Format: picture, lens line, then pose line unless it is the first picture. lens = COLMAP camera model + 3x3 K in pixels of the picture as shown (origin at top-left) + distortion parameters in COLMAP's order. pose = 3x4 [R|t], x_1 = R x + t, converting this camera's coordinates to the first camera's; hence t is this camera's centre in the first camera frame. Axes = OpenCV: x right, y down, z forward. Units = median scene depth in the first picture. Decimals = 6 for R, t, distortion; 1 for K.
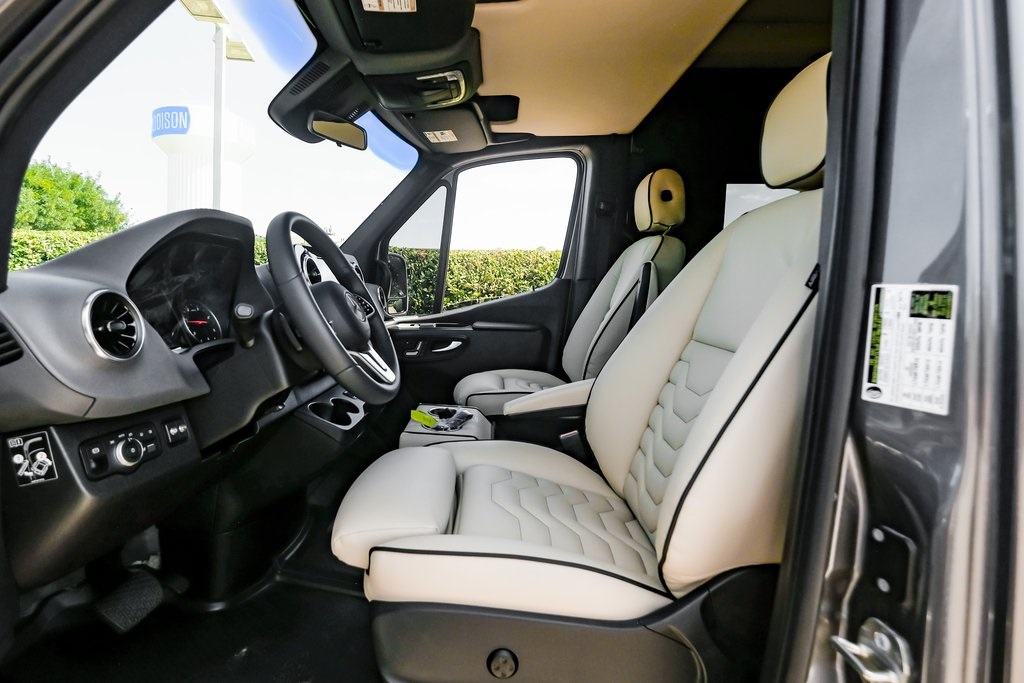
lens RADIAL K [[485.9, 0, 510.3], [0, 485.9, 301.7], [0, 0, 1]] dist [0.000437, -0.000510]
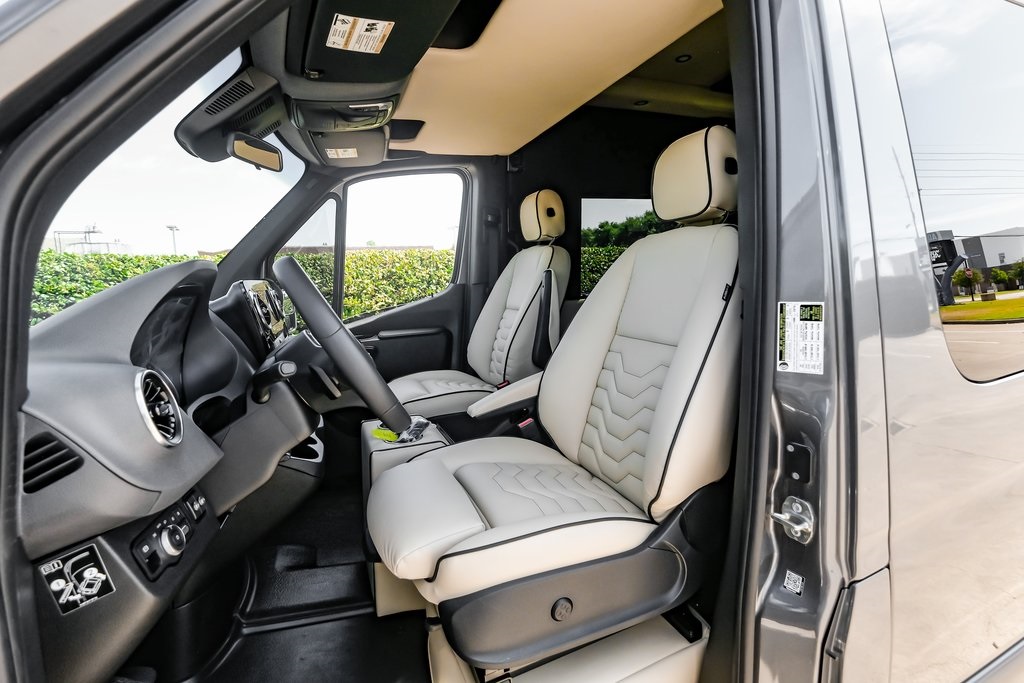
lens RADIAL K [[469.2, 0, 512.3], [0, 469.2, 302.6], [0, 0, 1]] dist [-0.000294, 0.000504]
pose [[0.906152, -0.093326, 0.412528, -0.526219], [0.074936, 0.995347, 0.060573, -0.140487], [-0.416262, -0.023976, 0.908929, -0.056083]]
